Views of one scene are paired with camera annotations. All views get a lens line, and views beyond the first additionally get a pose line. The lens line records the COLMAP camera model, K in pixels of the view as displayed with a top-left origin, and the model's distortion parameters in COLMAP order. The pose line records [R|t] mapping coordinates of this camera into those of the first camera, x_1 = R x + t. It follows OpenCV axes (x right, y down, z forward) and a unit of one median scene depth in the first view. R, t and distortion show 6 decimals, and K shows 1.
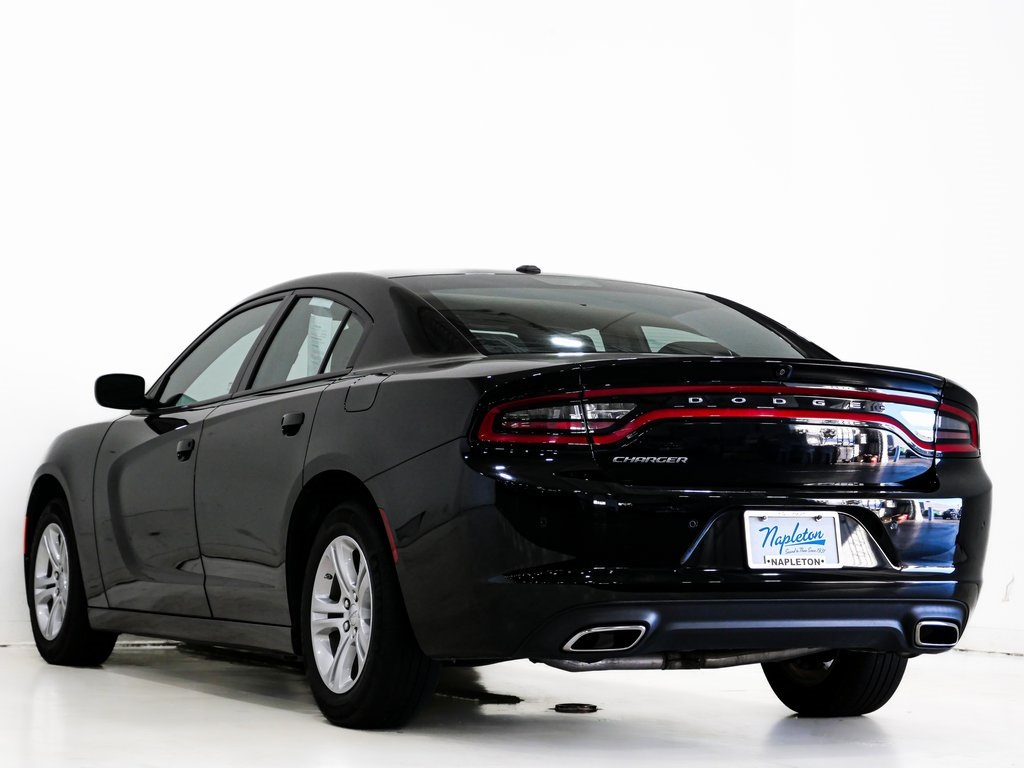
lens RADIAL K [[2601.3, 0, 511.1], [0, 2601.3, 383.9], [0, 0, 1]] dist [0.118412, 0.000000]
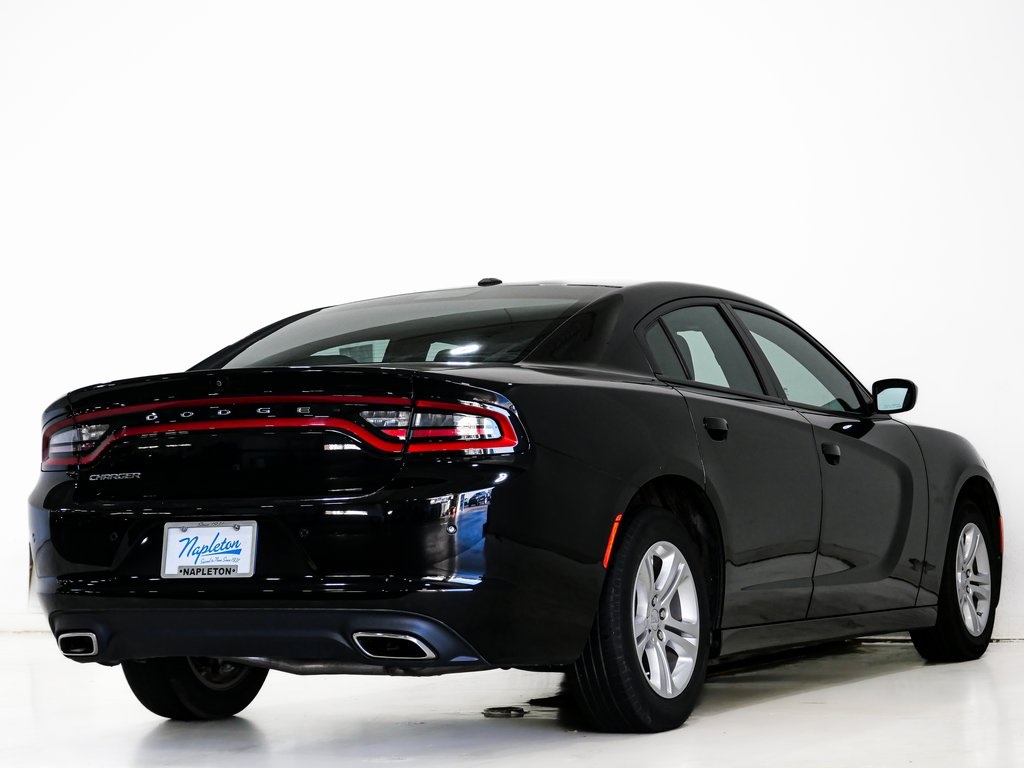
lens RADIAL K [[2337.1, 0, 511.2], [0, 2337.1, 384.9], [0, 0, 1]] dist [-0.097827, 0.000000]
pose [[0.597321, -0.067503, -0.799156, 0.905800], [0.065431, 0.997232, -0.035328, 0.035744], [0.799328, -0.031188, 0.600085, 0.553662]]
